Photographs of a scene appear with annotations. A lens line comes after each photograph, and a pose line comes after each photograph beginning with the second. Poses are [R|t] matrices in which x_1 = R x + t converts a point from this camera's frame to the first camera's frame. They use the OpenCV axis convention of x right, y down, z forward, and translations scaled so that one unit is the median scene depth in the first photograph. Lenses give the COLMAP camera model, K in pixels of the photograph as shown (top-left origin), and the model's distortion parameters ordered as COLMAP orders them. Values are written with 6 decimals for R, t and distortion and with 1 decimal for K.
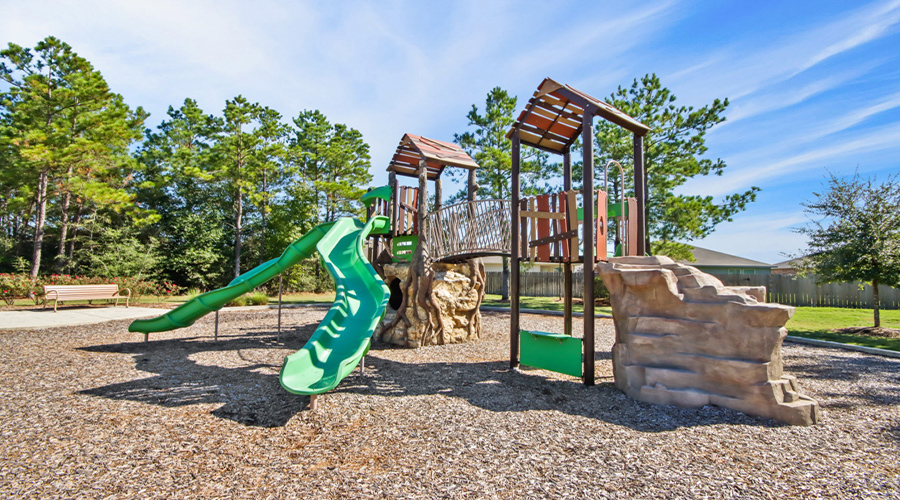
lens RADIAL K [[419.6, 0, 450.6], [0, 419.6, 246.0], [0, 0, 1]] dist [0.001136, -0.000917]
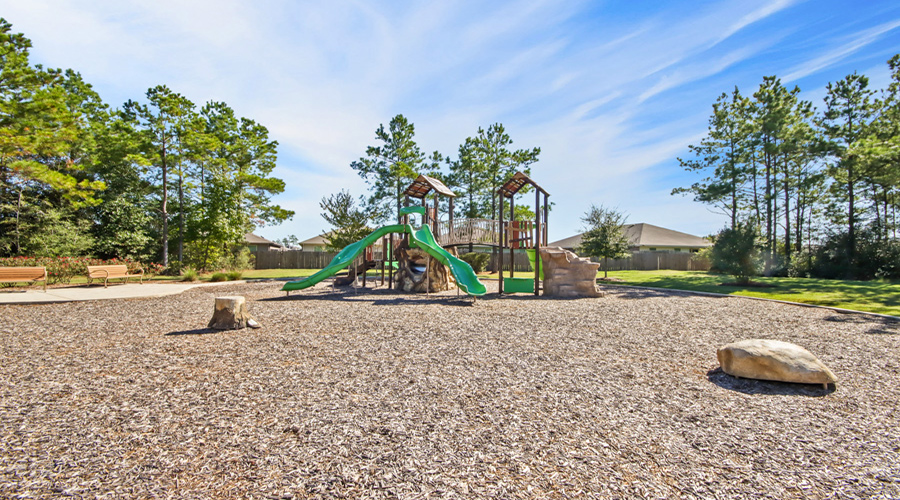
lens RADIAL K [[419.6, 0, 450.6], [0, 419.6, 246.0], [0, 0, 1]] dist [0.001136, -0.000917]
pose [[0.889468, 0.003031, 0.456987, -0.412380], [-0.025148, 0.998787, 0.042323, -0.023970], [-0.456304, -0.049137, 0.888466, -0.329453]]
